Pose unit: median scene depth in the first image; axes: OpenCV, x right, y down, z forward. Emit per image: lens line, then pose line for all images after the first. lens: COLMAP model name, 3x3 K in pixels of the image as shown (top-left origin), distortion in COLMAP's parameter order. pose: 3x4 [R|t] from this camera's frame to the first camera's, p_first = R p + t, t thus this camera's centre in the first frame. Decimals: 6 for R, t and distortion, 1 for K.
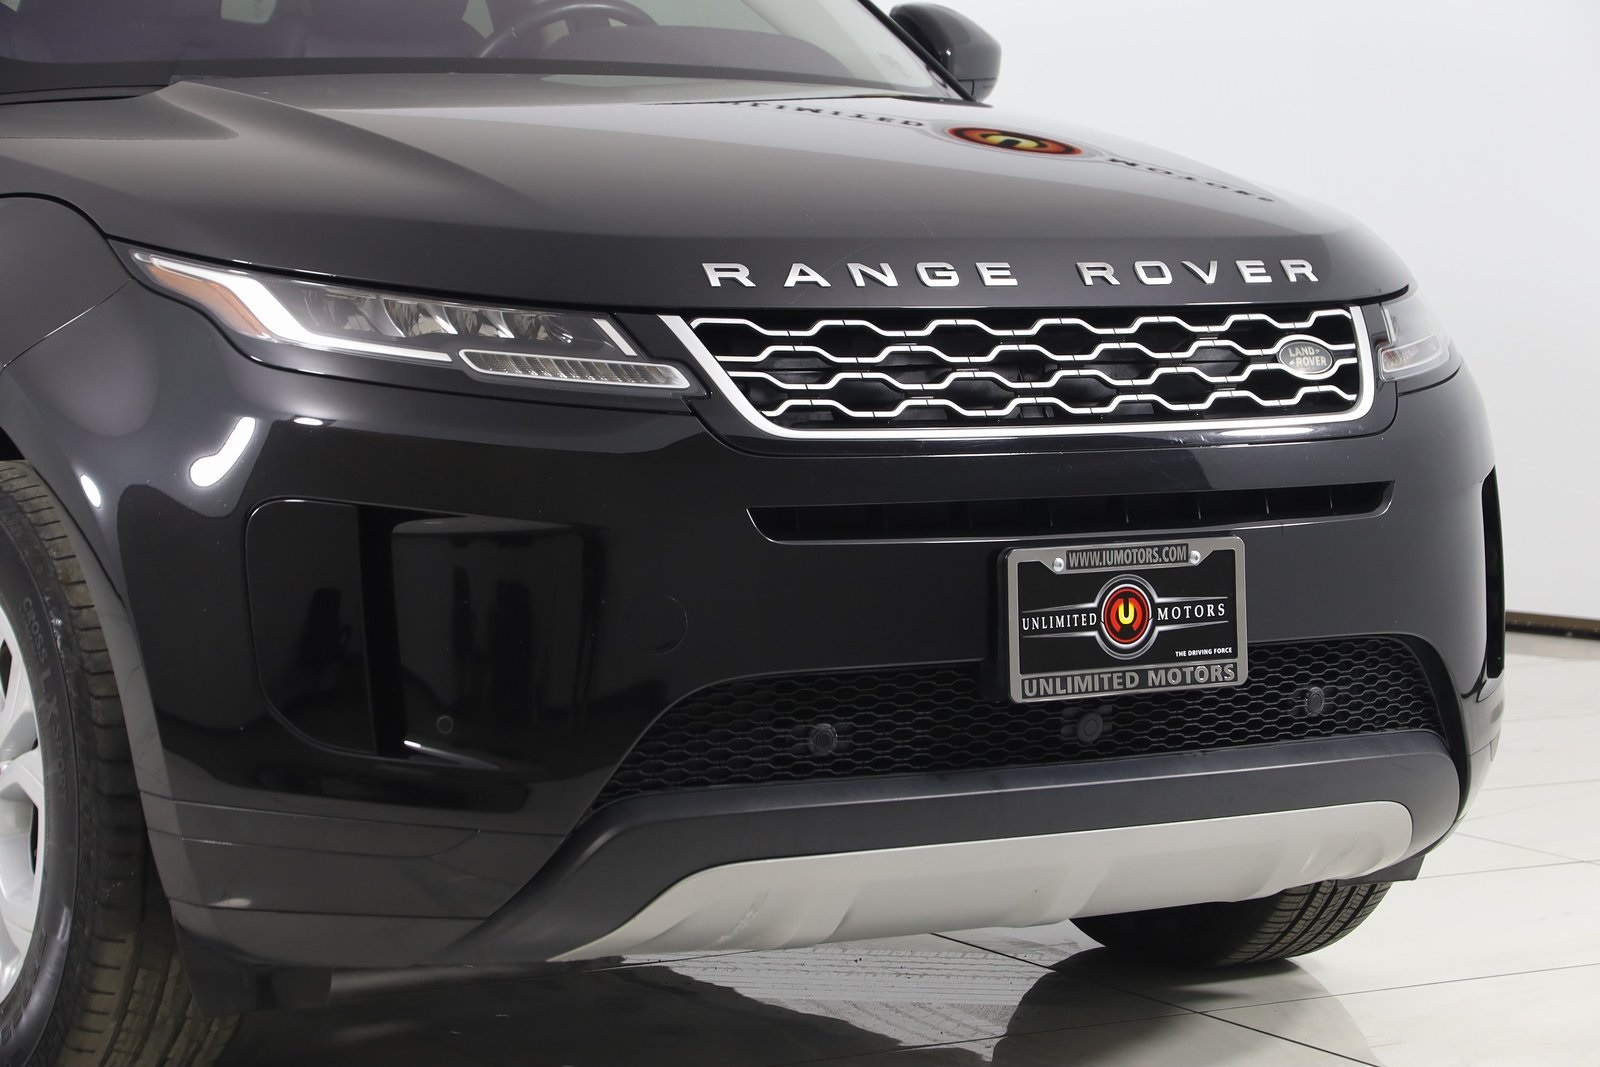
lens RADIAL K [[4118.6, 0, 804.9], [0, 4118.6, 538.9], [0, 0, 1]] dist [0.235220, 0.000000]
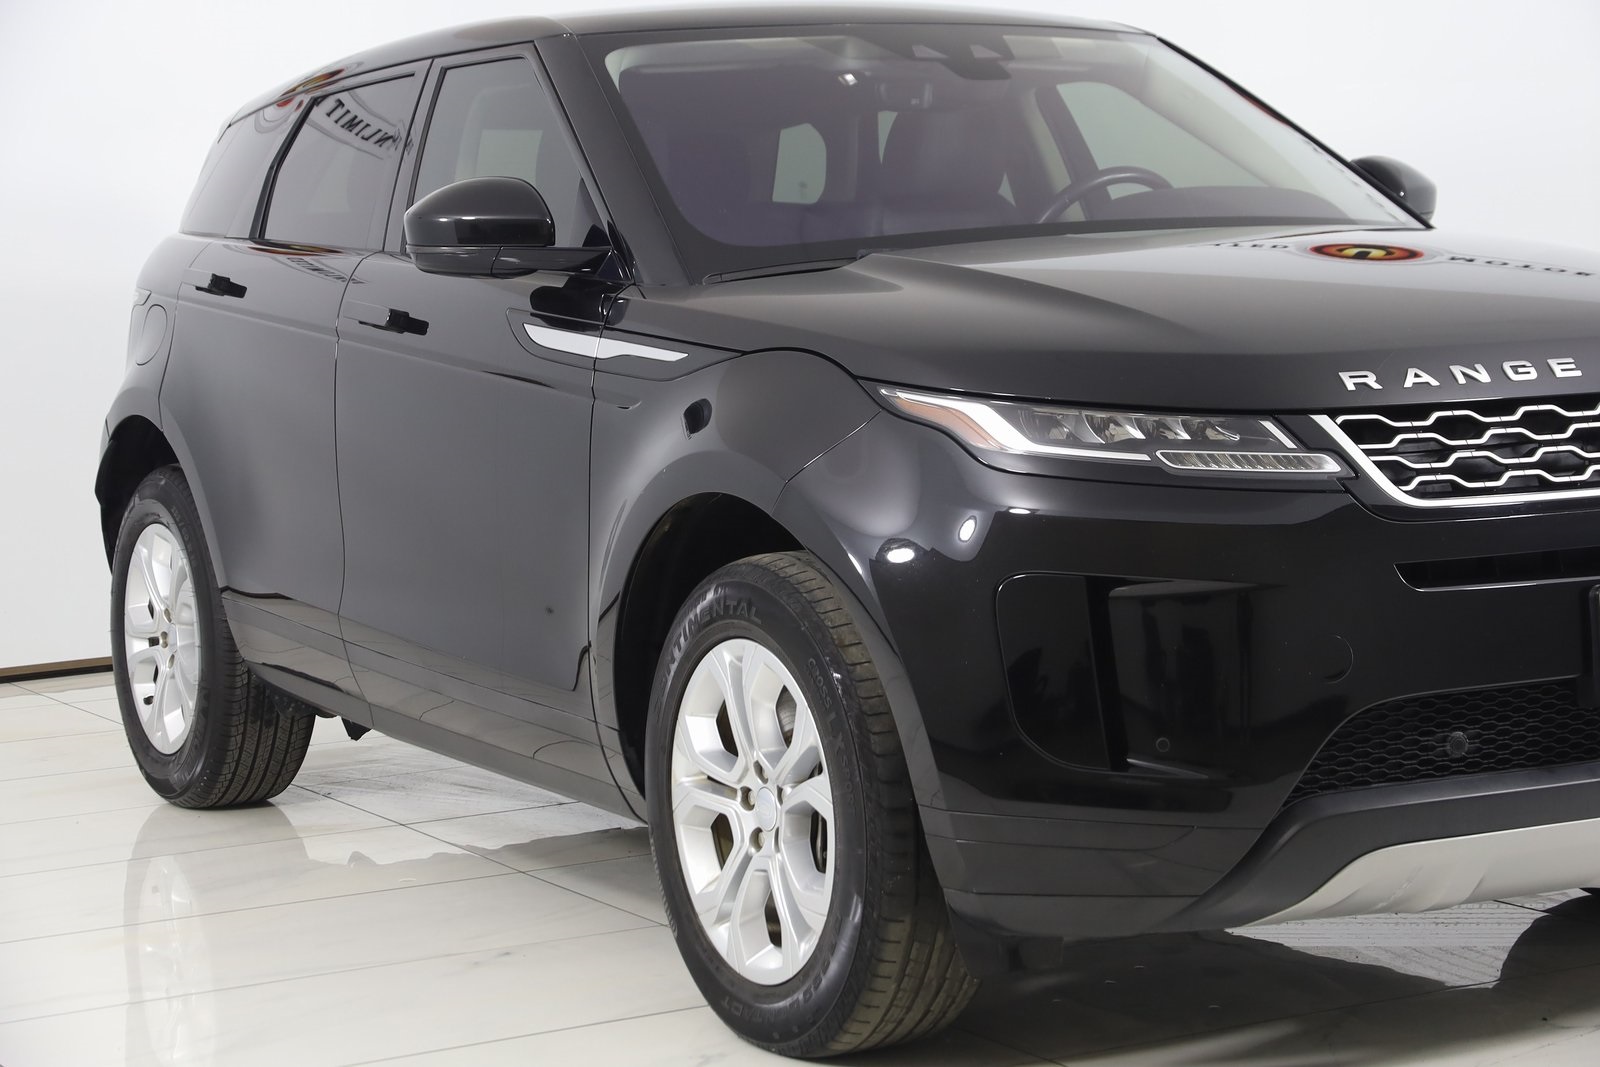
lens RADIAL K [[3152.6, 0, 796.7], [0, 3152.6, 529.7], [0, 0, 1]] dist [0.182062, 0.000000]
pose [[0.996397, -0.048344, -0.069688, -0.122831], [0.047305, 0.998744, -0.016485, -0.010125], [0.070398, 0.013129, 0.997433, 0.015520]]
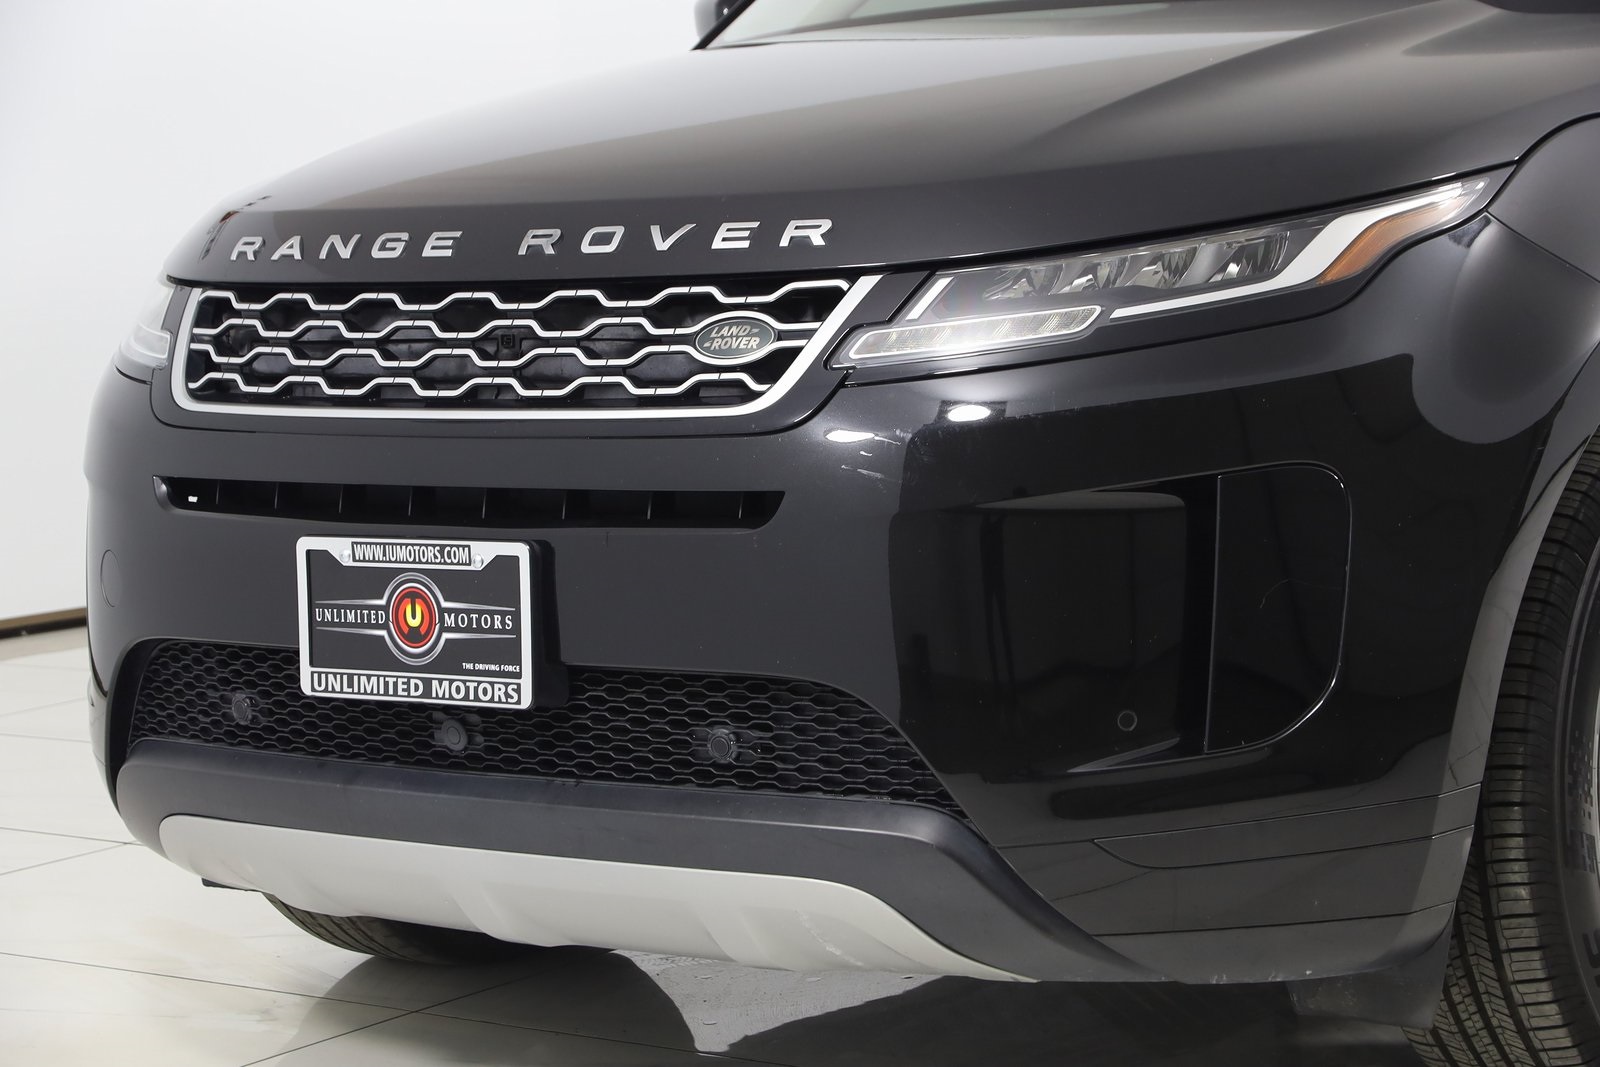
lens RADIAL K [[3872.9, 0, 764.7], [0, 3872.9, 500.5], [0, 0, 1]] dist [0.056087, 0.000000]
pose [[0.316590, 0.066847, -0.946204, 0.922235], [-0.027542, 0.997741, 0.061273, -0.062883], [0.948163, 0.006662, 0.317716, 0.799129]]
